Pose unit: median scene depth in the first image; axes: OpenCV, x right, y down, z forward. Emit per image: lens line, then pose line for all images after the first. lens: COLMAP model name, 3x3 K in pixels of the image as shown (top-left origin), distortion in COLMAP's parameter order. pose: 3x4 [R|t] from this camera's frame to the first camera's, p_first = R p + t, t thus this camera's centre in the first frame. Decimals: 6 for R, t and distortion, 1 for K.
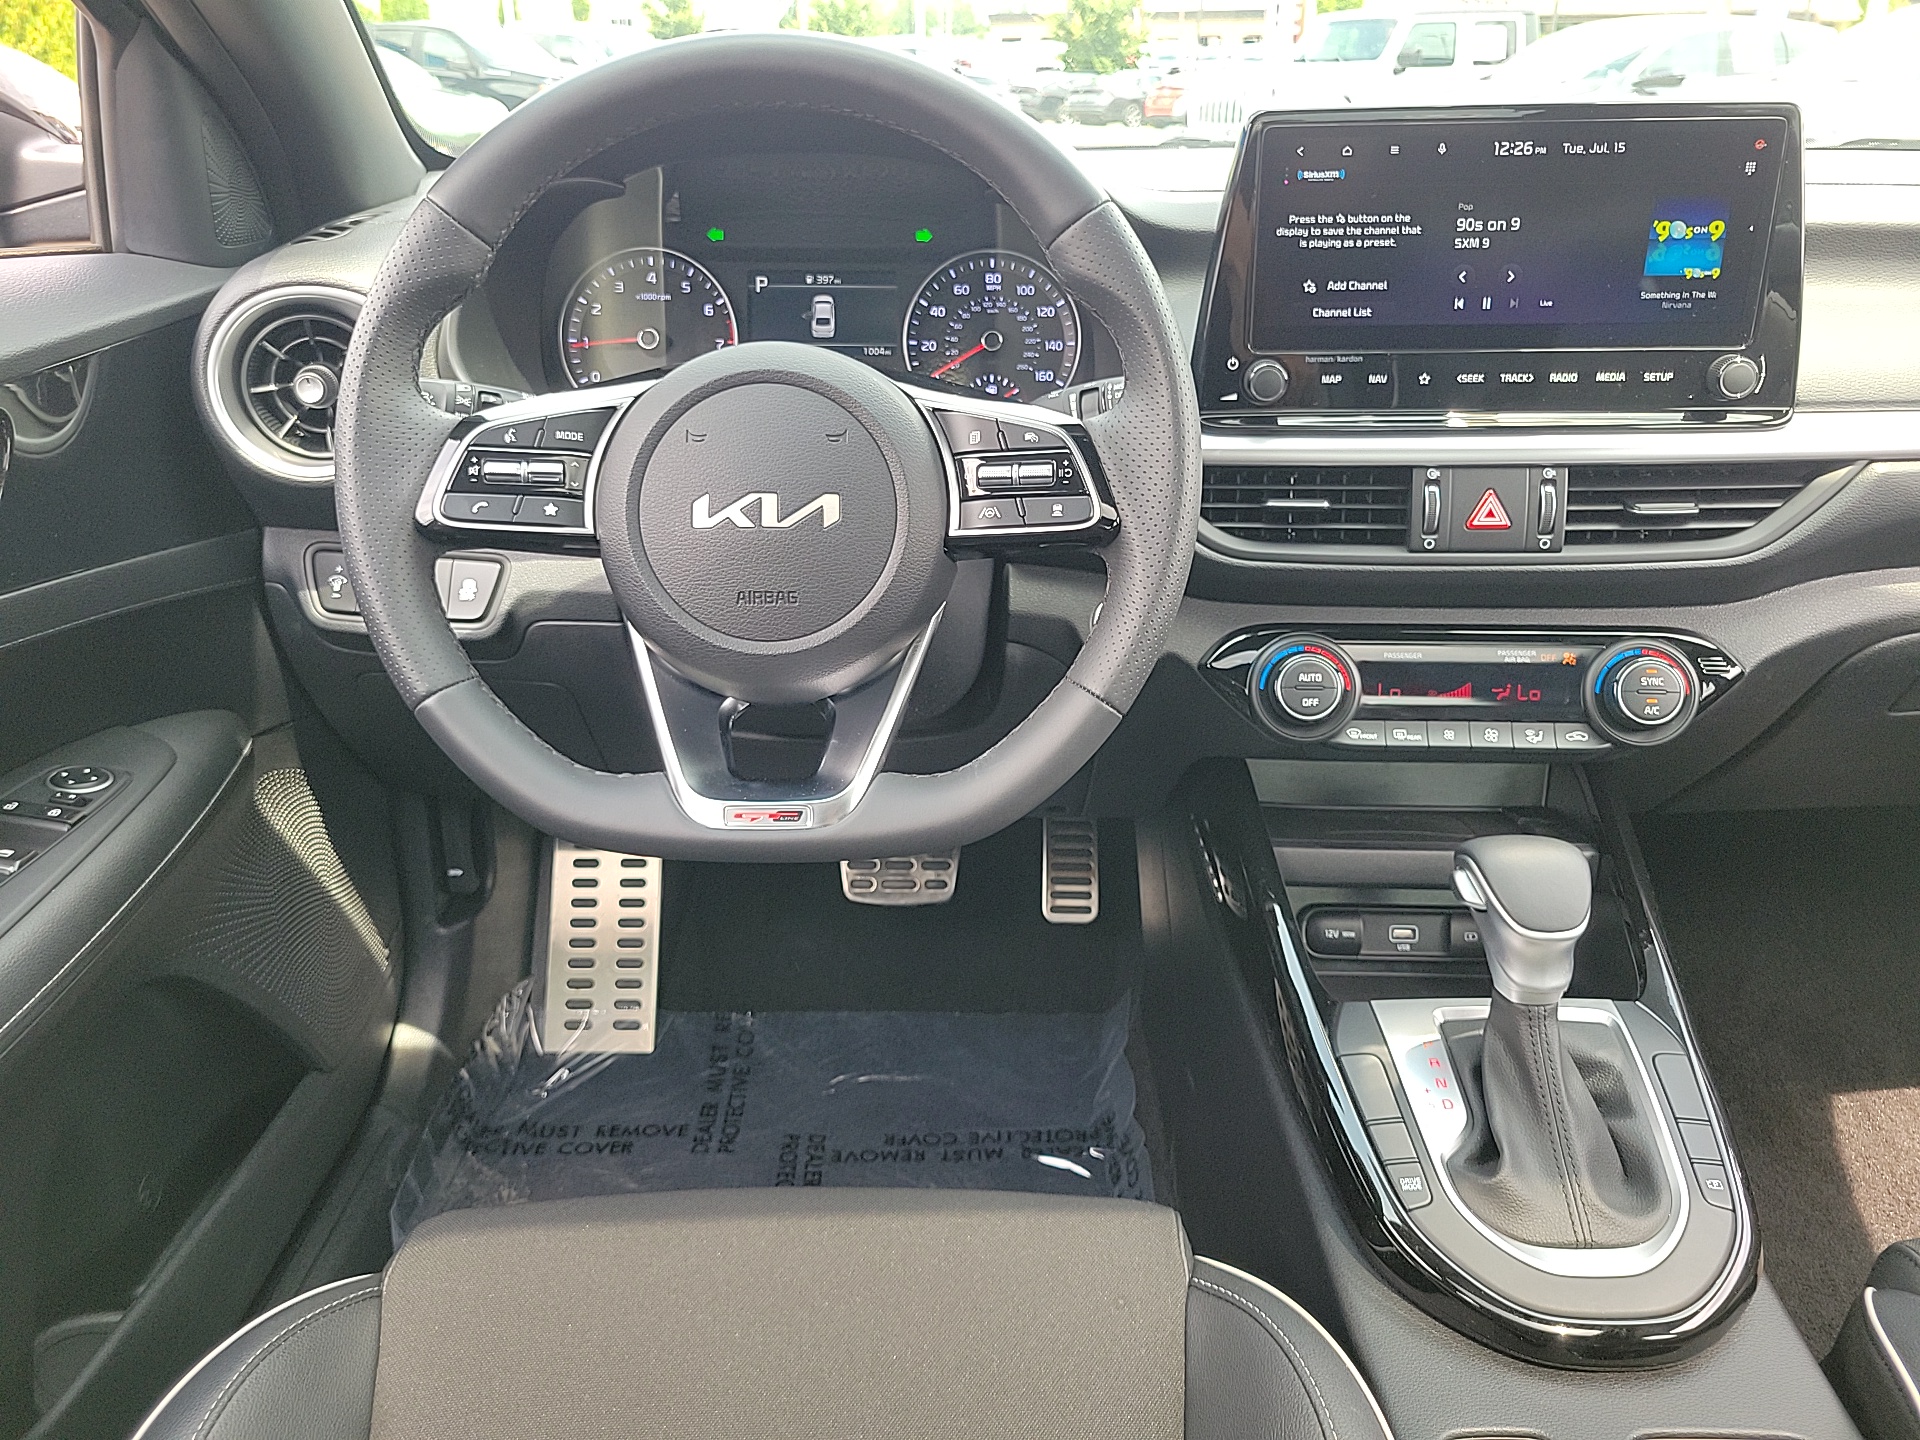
lens RADIAL K [[1457.2, 0, 966.8], [0, 1457.2, 706.4], [0, 0, 1]] dist [0.038358, -0.033520]
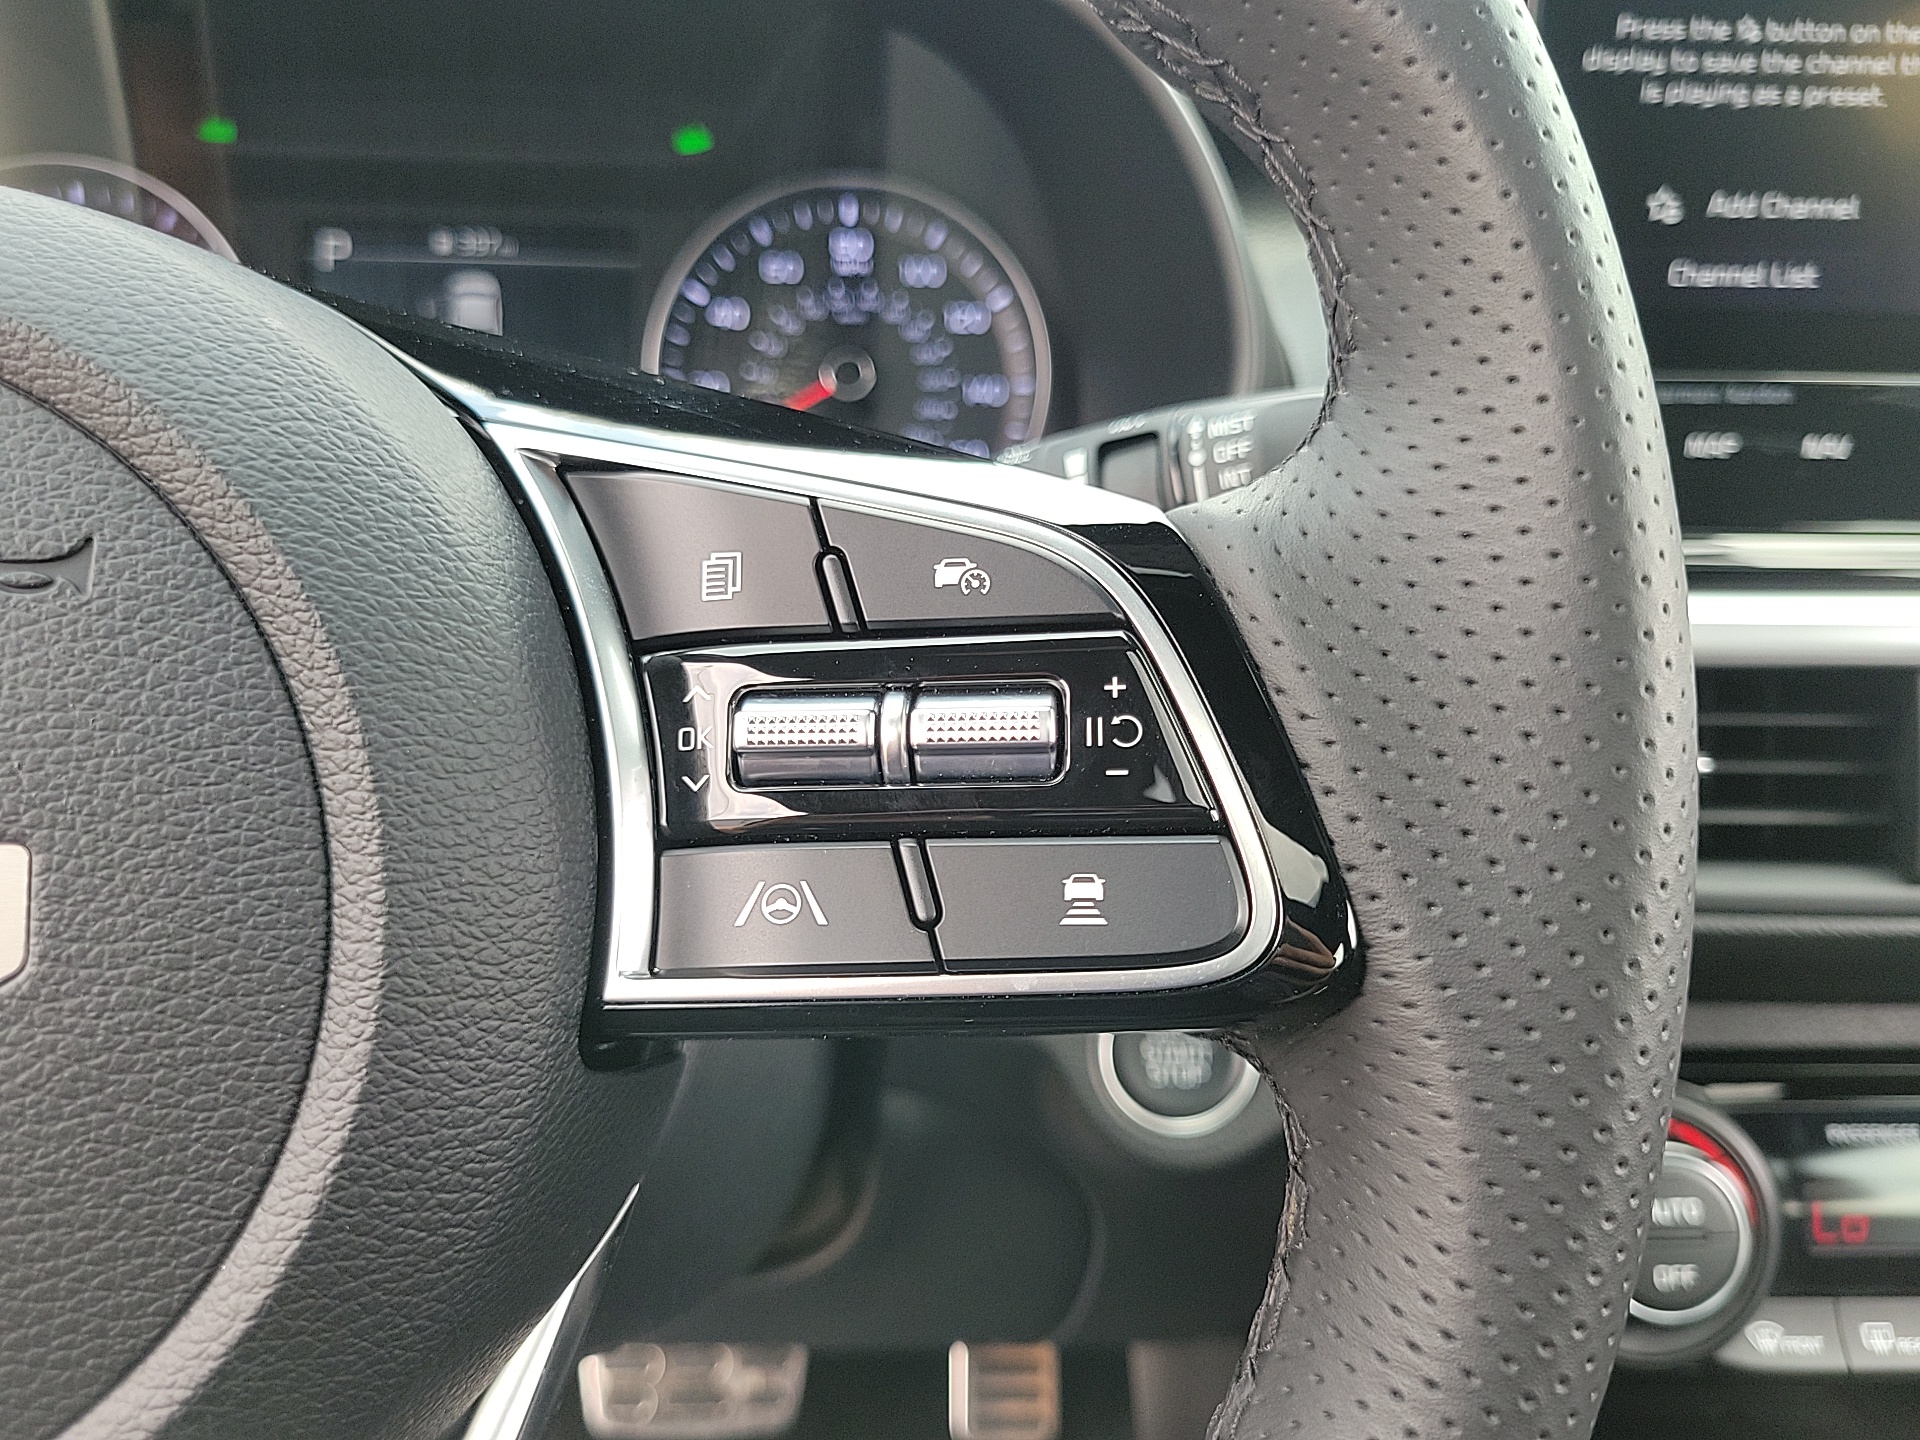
lens RADIAL K [[1581.9, 0, 967.4], [0, 1581.9, 724.8], [0, 0, 1]] dist [-0.005740, -0.007959]
pose [[0.997452, -0.000722, 0.071336, 0.021731], [0.007902, 0.994913, -0.100425, -0.109306], [-0.070901, 0.100733, 0.992384, 0.605005]]
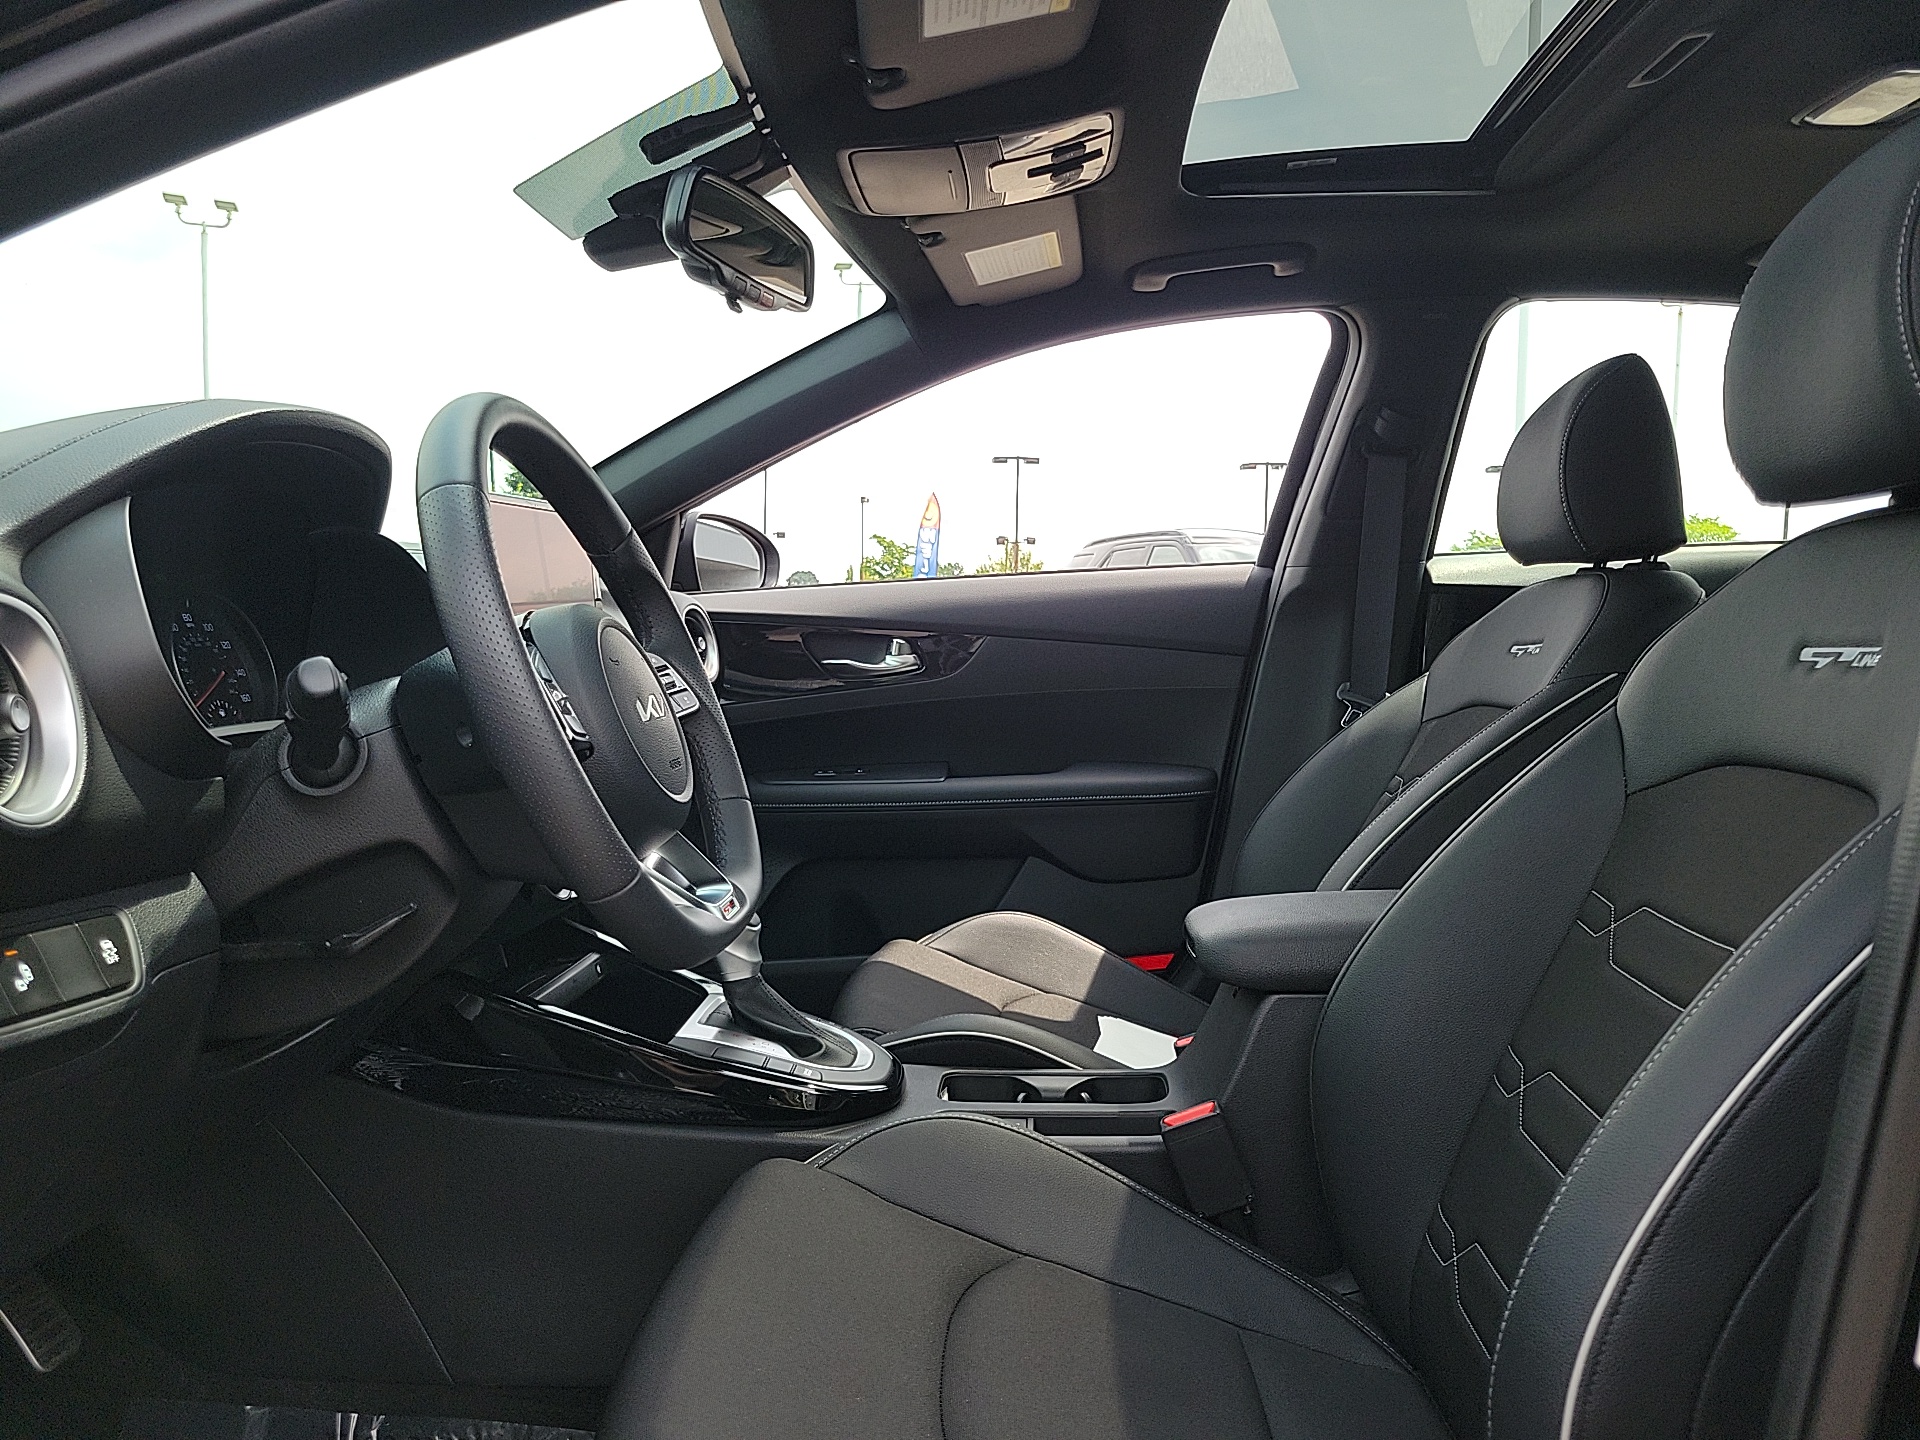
lens RADIAL K [[1457.2, 0, 961.1], [0, 1457.2, 717.7], [0, 0, 1]] dist [0.038358, -0.033520]
pose [[0.050129, -0.067136, 0.996484, -1.212567], [0.392446, 0.918808, 0.042160, -0.051623], [-0.918408, 0.388953, 0.072406, 0.488253]]
